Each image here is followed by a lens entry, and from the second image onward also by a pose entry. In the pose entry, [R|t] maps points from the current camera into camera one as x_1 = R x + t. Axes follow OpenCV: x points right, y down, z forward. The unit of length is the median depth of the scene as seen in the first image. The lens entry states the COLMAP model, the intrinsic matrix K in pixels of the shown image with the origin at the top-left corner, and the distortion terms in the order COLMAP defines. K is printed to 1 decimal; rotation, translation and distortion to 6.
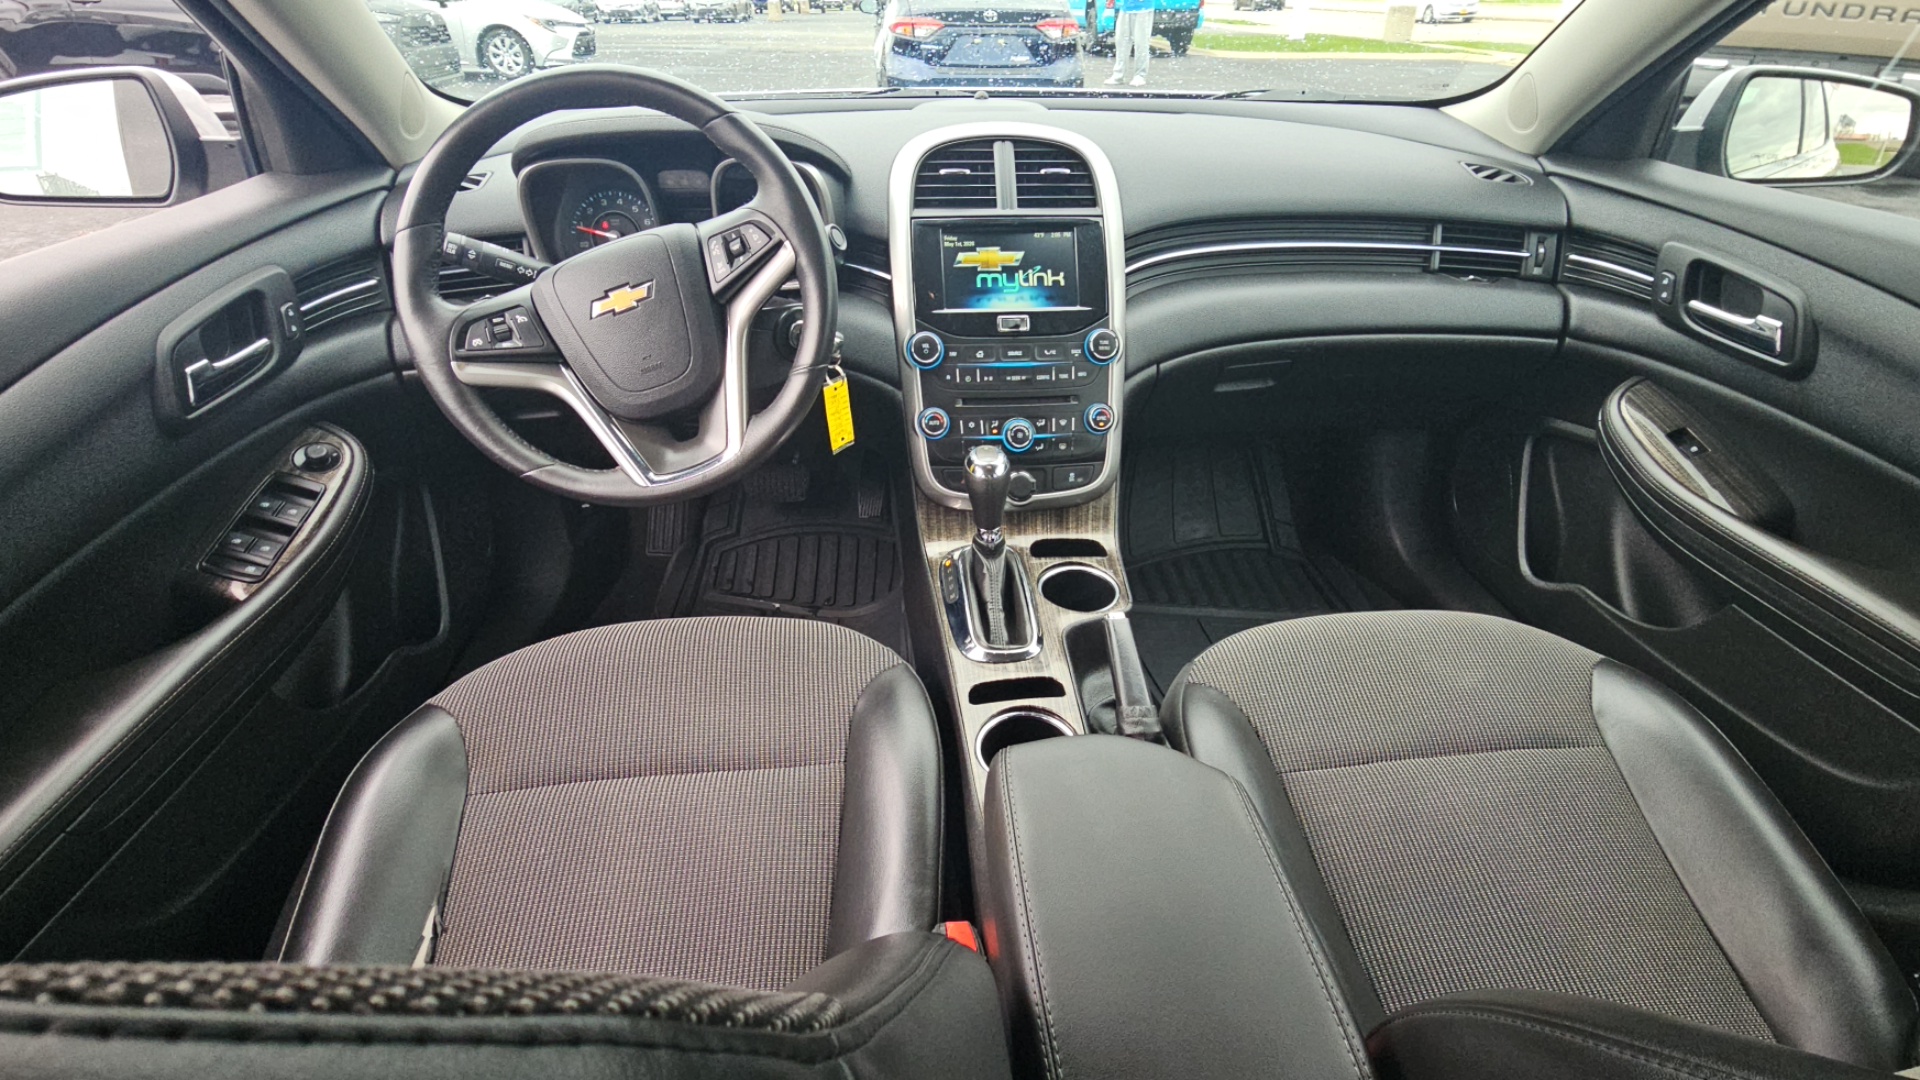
lens RADIAL K [[853.6, 0, 979.5], [0, 853.6, 548.2], [0, 0, 1]] dist [0.002048, -0.000938]
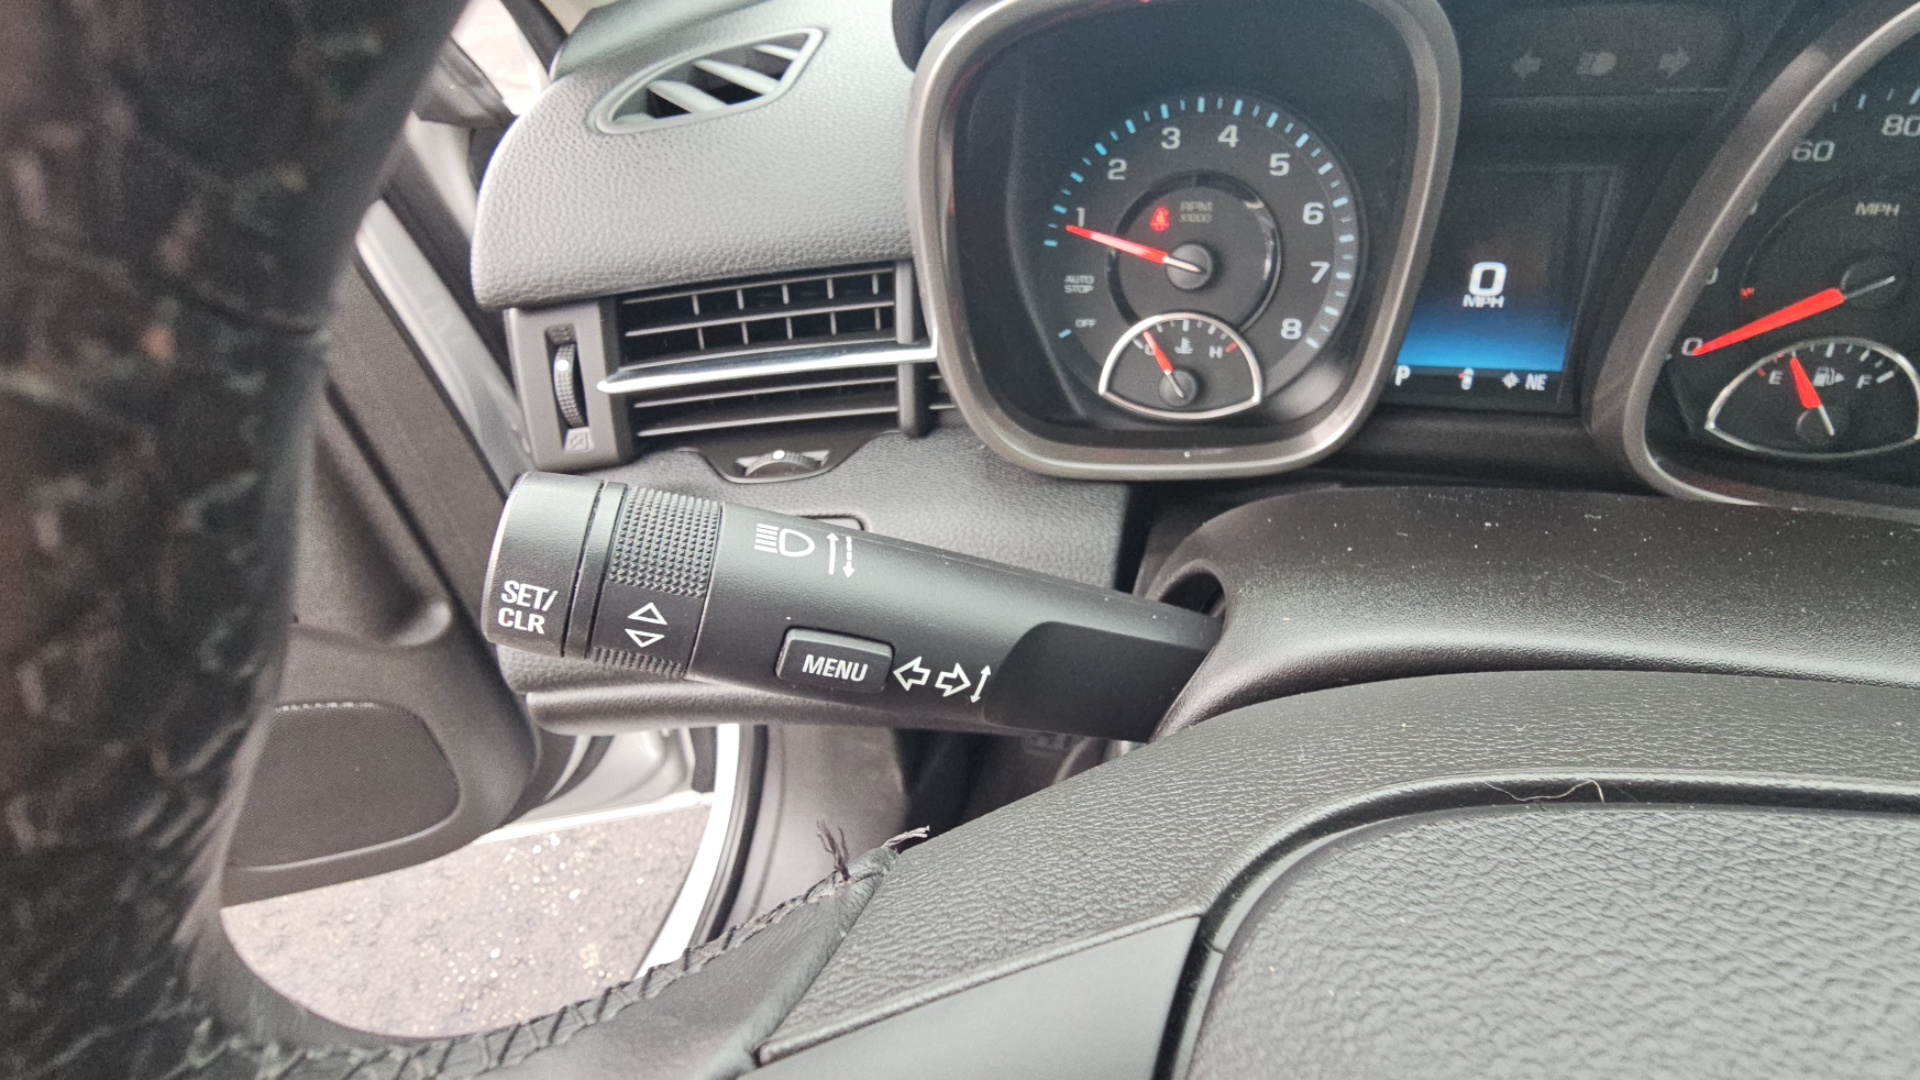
lens RADIAL K [[860.1, 0, 978.4], [0, 860.1, 545.8], [0, 0, 1]] dist [0.002294, -0.004398]
pose [[0.941209, 0.156353, -0.299465, -0.402231], [-0.109287, 0.979706, 0.168026, -0.321254], [0.319659, -0.125420, 0.939195, 0.714246]]
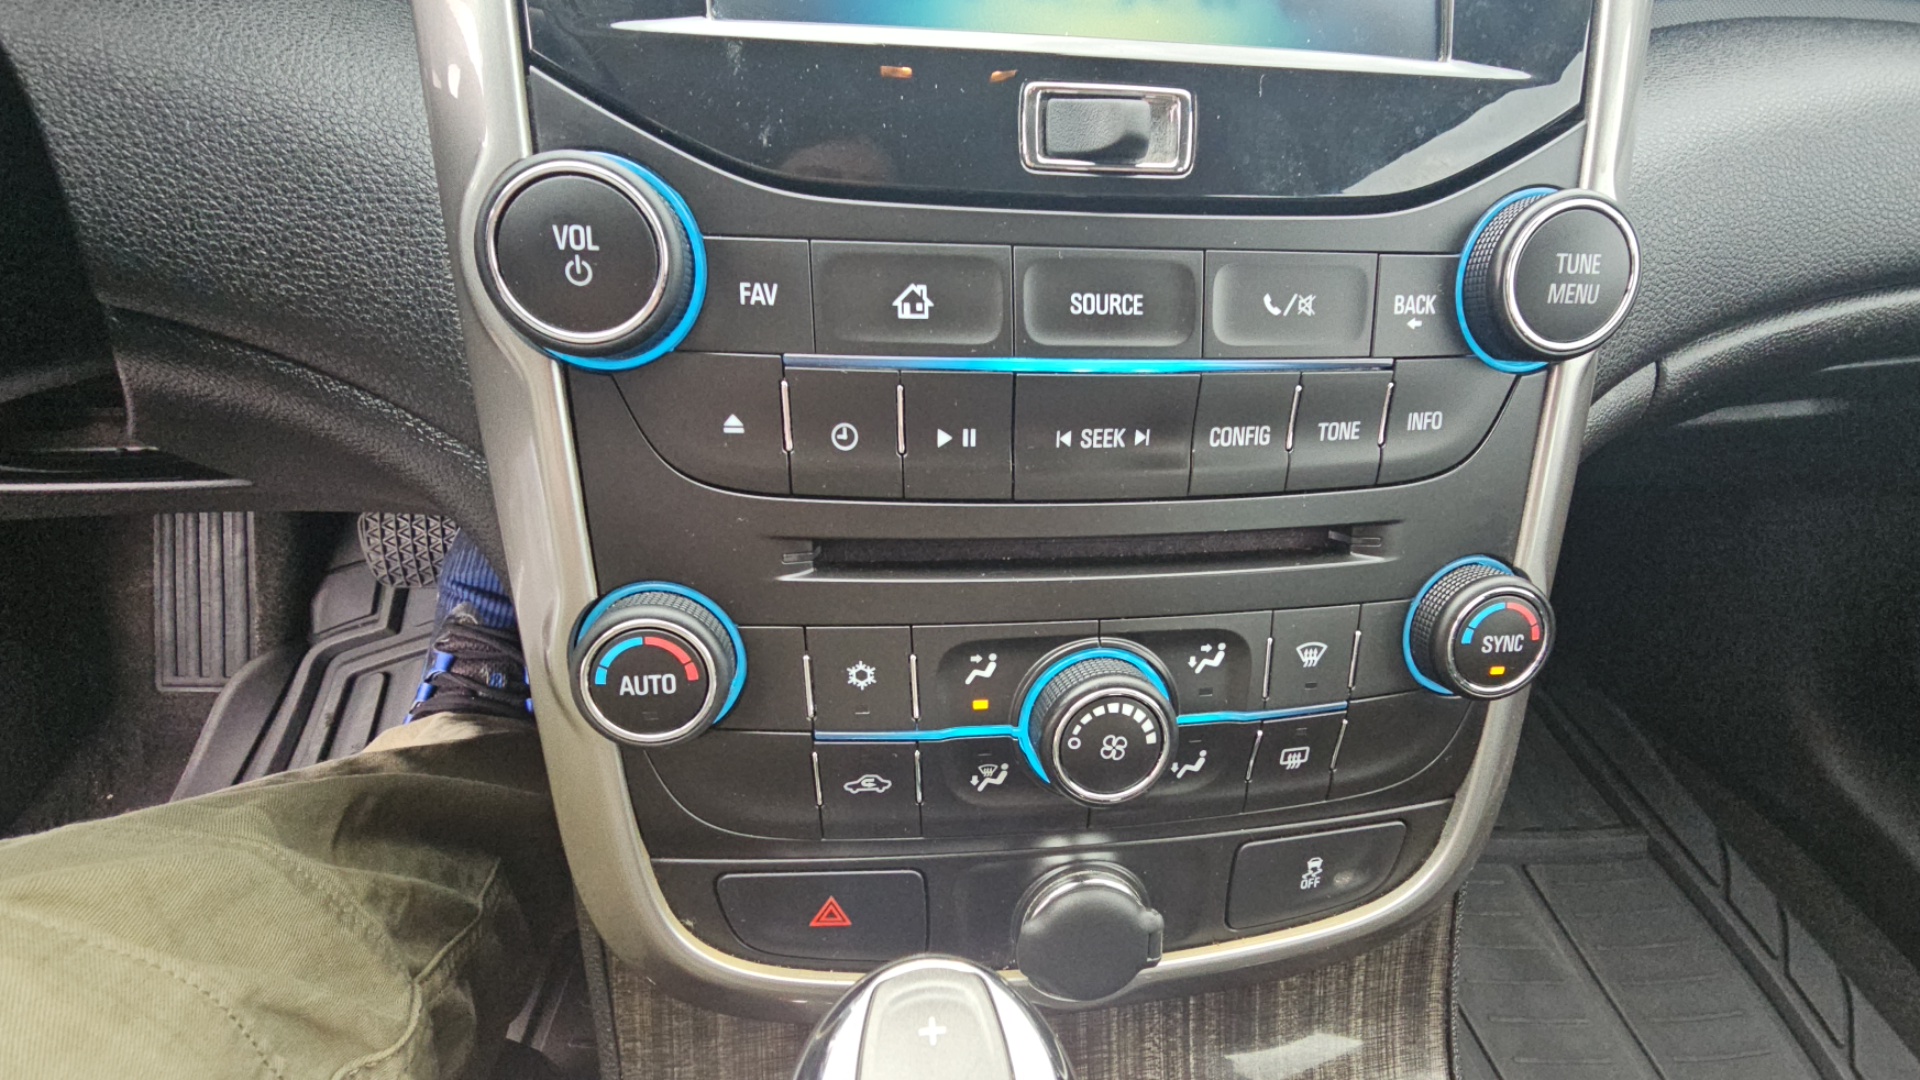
lens RADIAL K [[855.2, 0, 979.4], [0, 855.2, 545.3], [0, 0, 1]] dist [0.007627, -0.006090]
pose [[0.997273, 0.024874, 0.069478, 0.002898], [-0.032658, 0.993030, 0.113249, -0.196512], [-0.066177, -0.115210, 0.991134, 0.812907]]
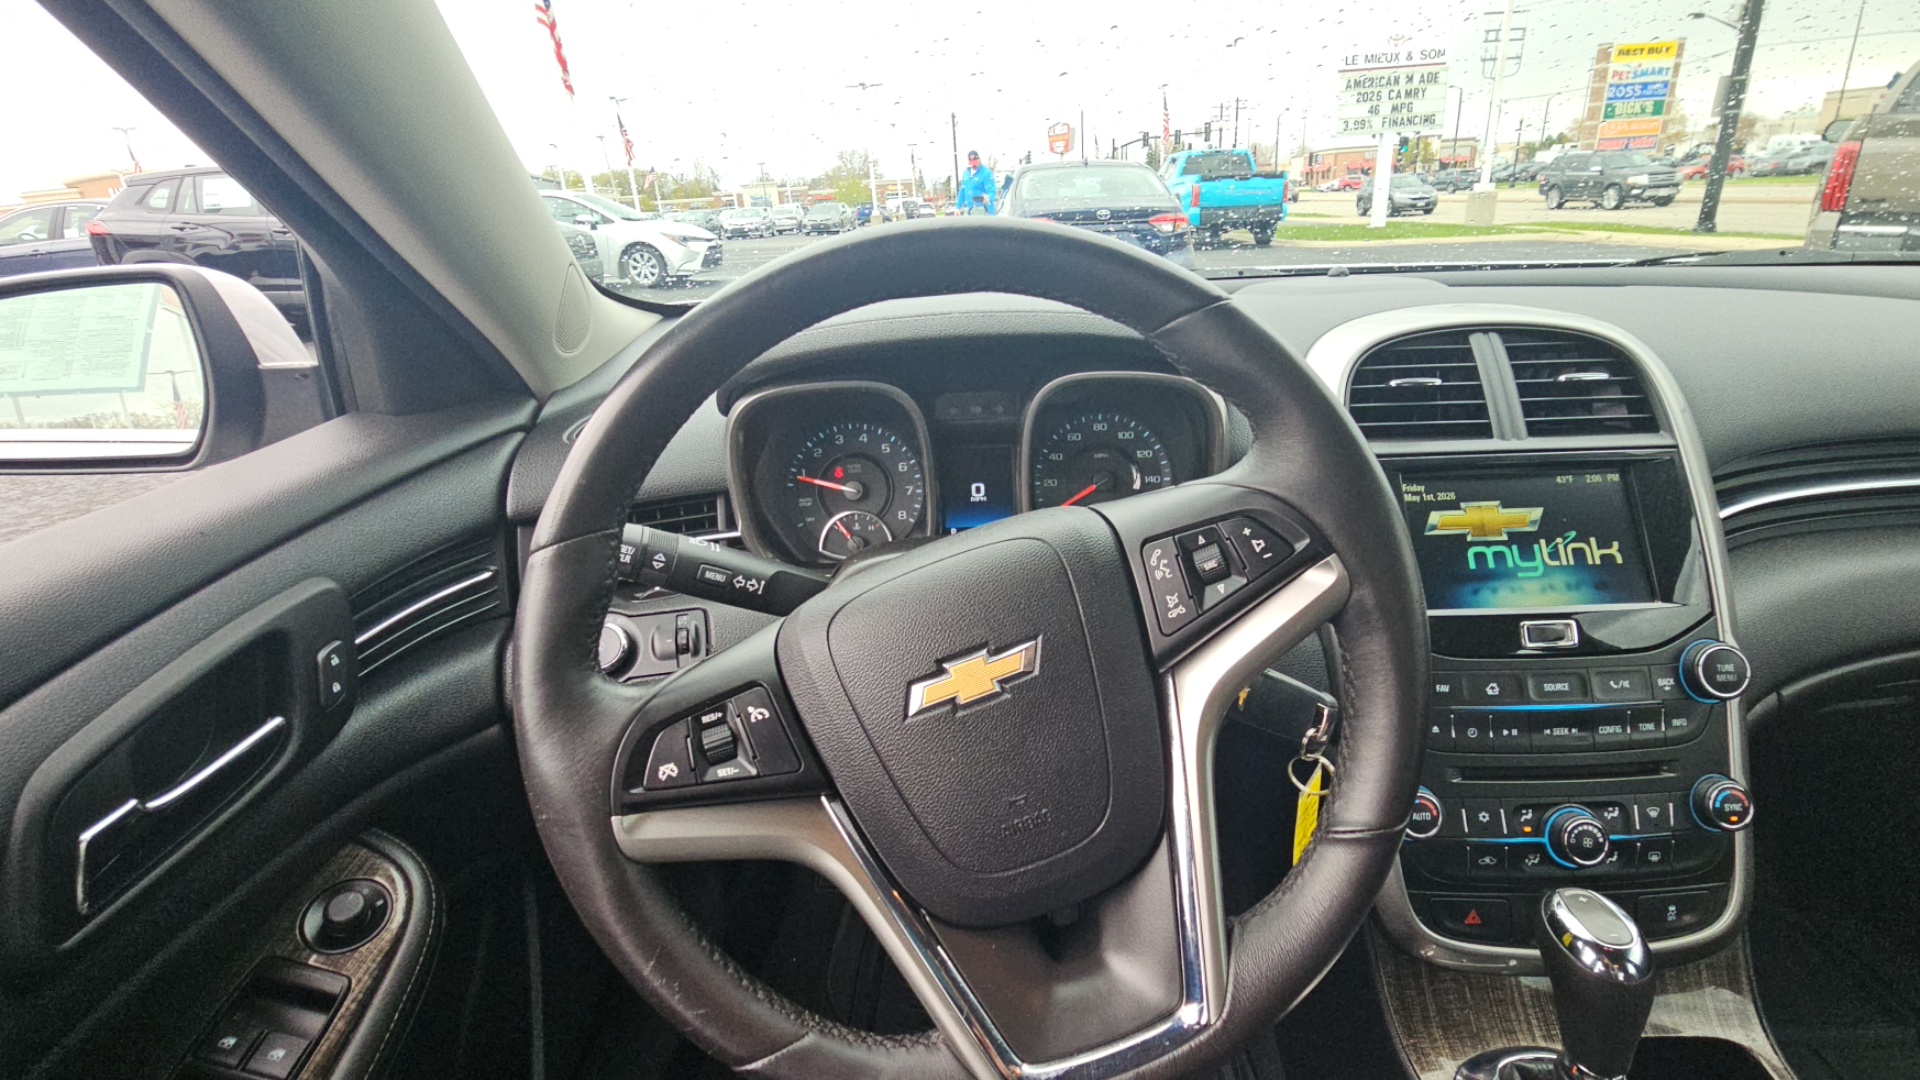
lens RADIAL K [[855.2, 0, 979.4], [0, 855.2, 545.3], [0, 0, 1]] dist [0.007627, -0.006090]
pose [[0.995692, -0.006476, -0.092492, -0.280366], [-0.011740, 0.980724, -0.195046, -0.204891], [0.091973, 0.195292, 0.976423, 0.400241]]
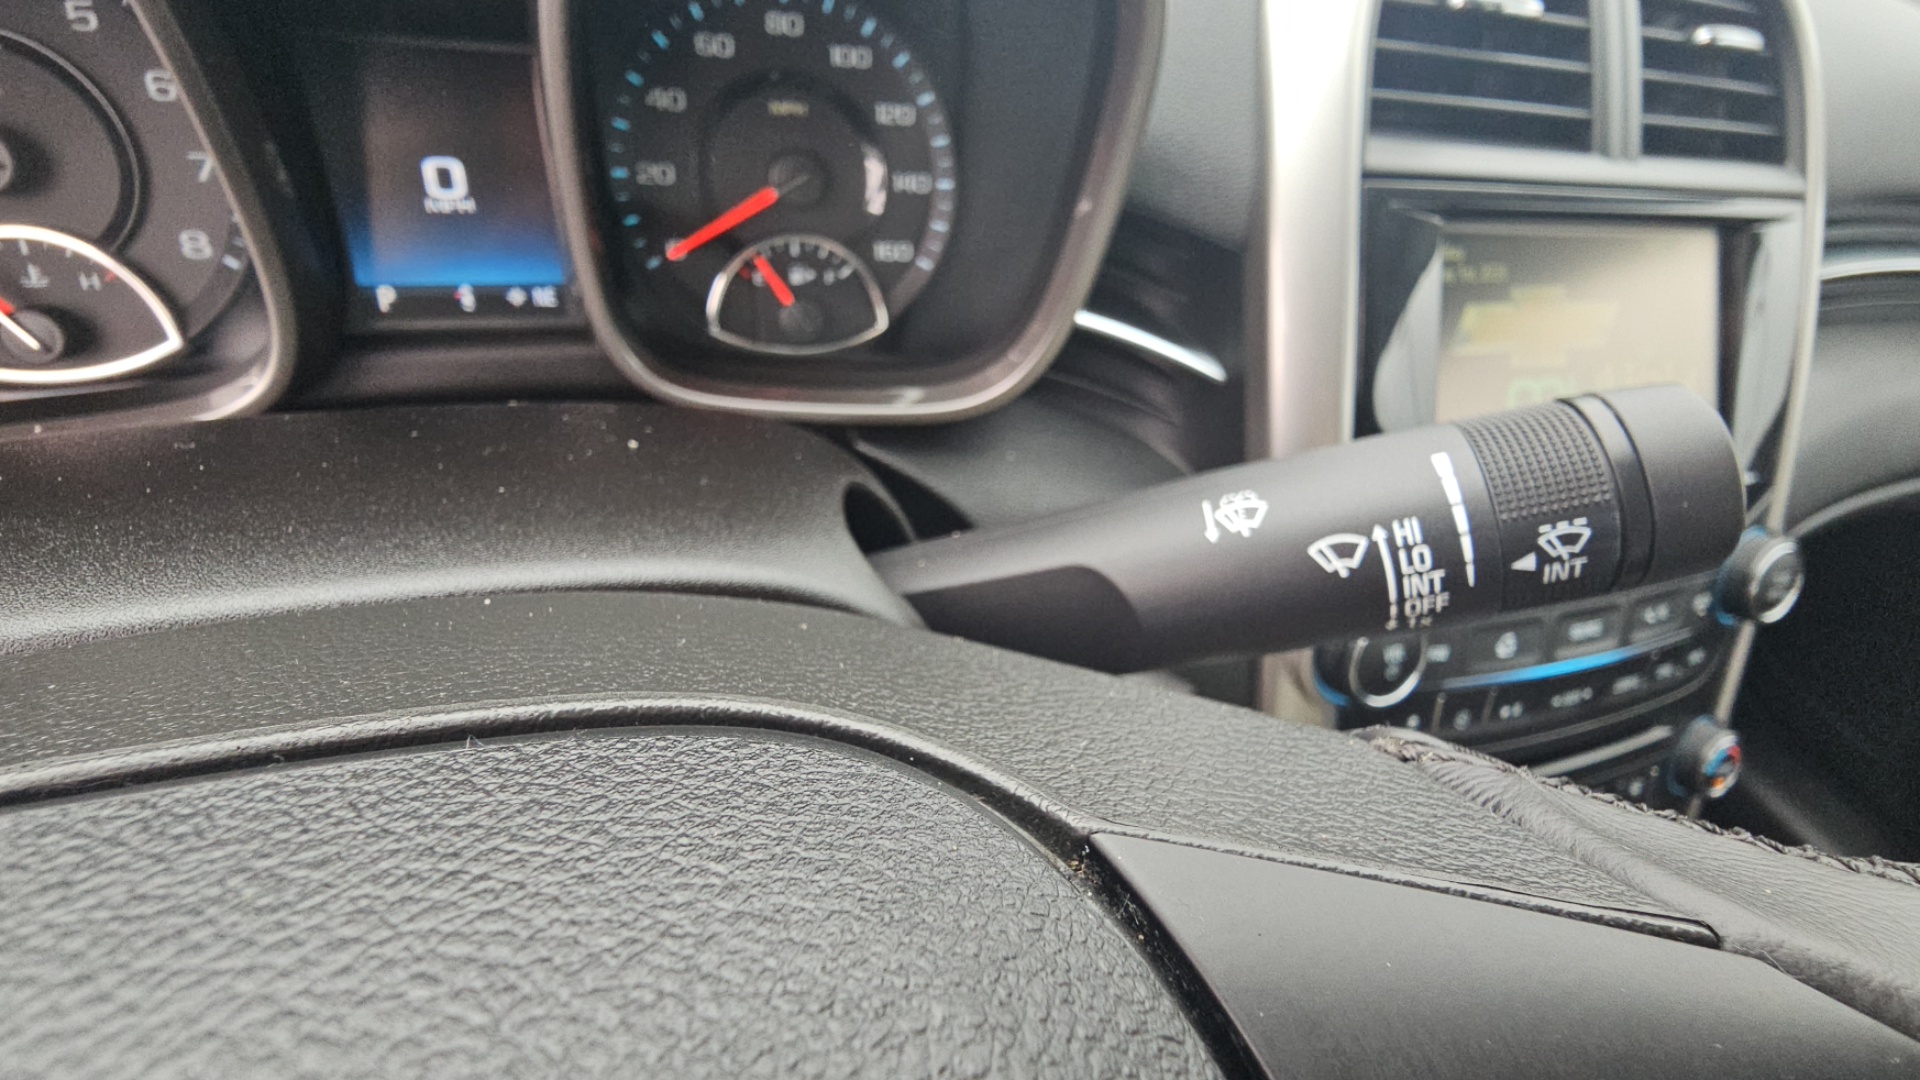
lens RADIAL K [[855.2, 0, 979.4], [0, 855.2, 545.3], [0, 0, 1]] dist [0.007627, -0.006090]
pose [[0.961096, -0.051725, 0.271329, -0.269123], [0.002709, 0.984028, 0.177995, -0.318681], [-0.276202, -0.170335, 0.945885, 0.756346]]
